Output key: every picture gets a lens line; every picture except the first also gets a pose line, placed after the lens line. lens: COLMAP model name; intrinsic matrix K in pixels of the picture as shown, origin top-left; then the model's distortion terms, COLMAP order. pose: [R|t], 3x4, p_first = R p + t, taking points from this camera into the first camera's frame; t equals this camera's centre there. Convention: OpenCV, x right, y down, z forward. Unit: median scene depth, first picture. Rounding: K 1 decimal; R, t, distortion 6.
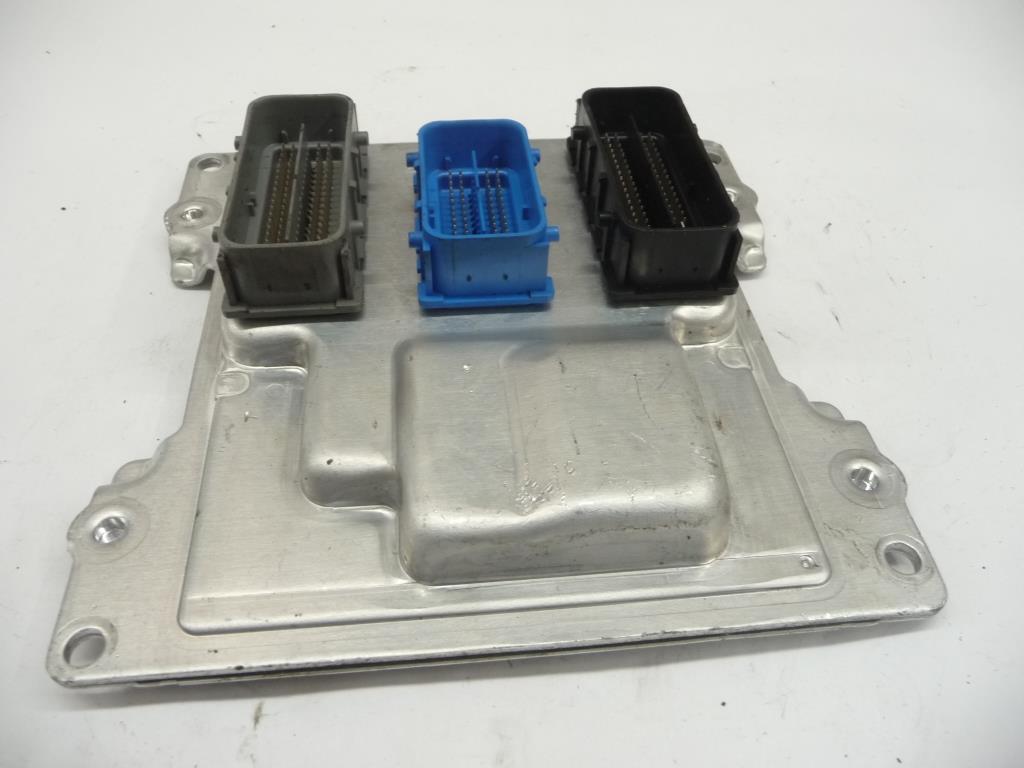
lens RADIAL K [[840.6, 0, 512.0], [0, 840.6, 384.0], [0, 0, 1]] dist [-0.062642, 0.002752]
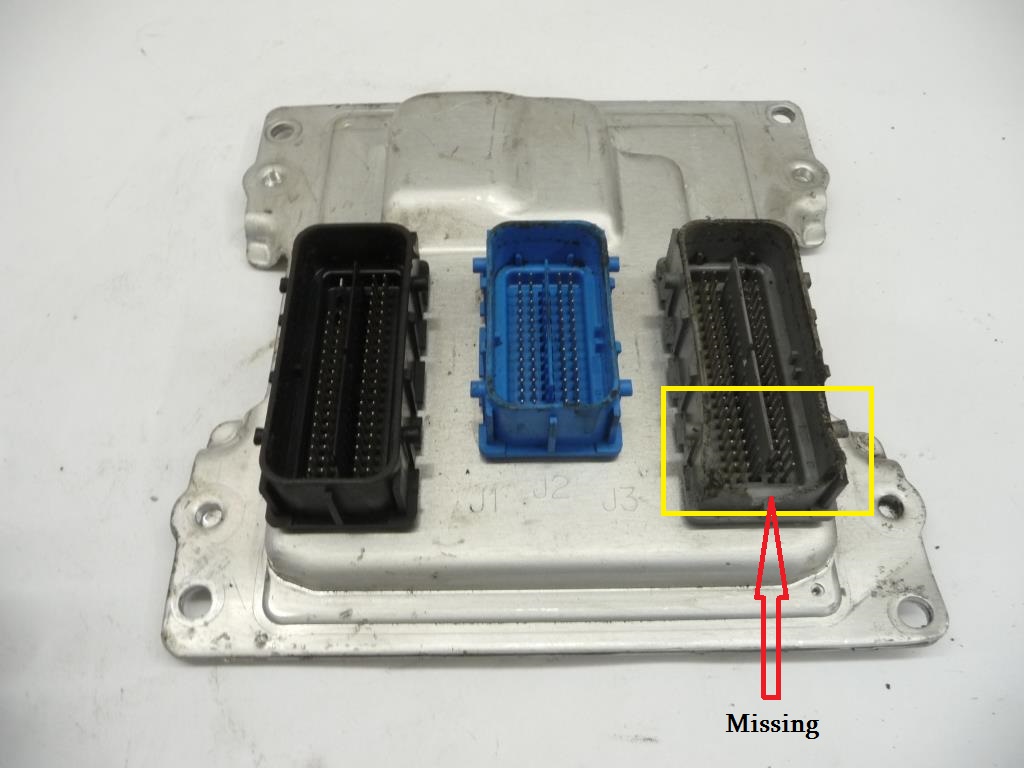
lens RADIAL K [[678.8, 0, 496.8], [0, 678.8, 380.3], [0, 0, 1]] dist [-0.040215, -0.000236]
pose [[0.994504, 0.076453, -0.071530, -0.039815], [-0.053405, 0.958074, 0.281499, -0.375322], [0.090052, -0.276131, 0.956892, 0.273758]]
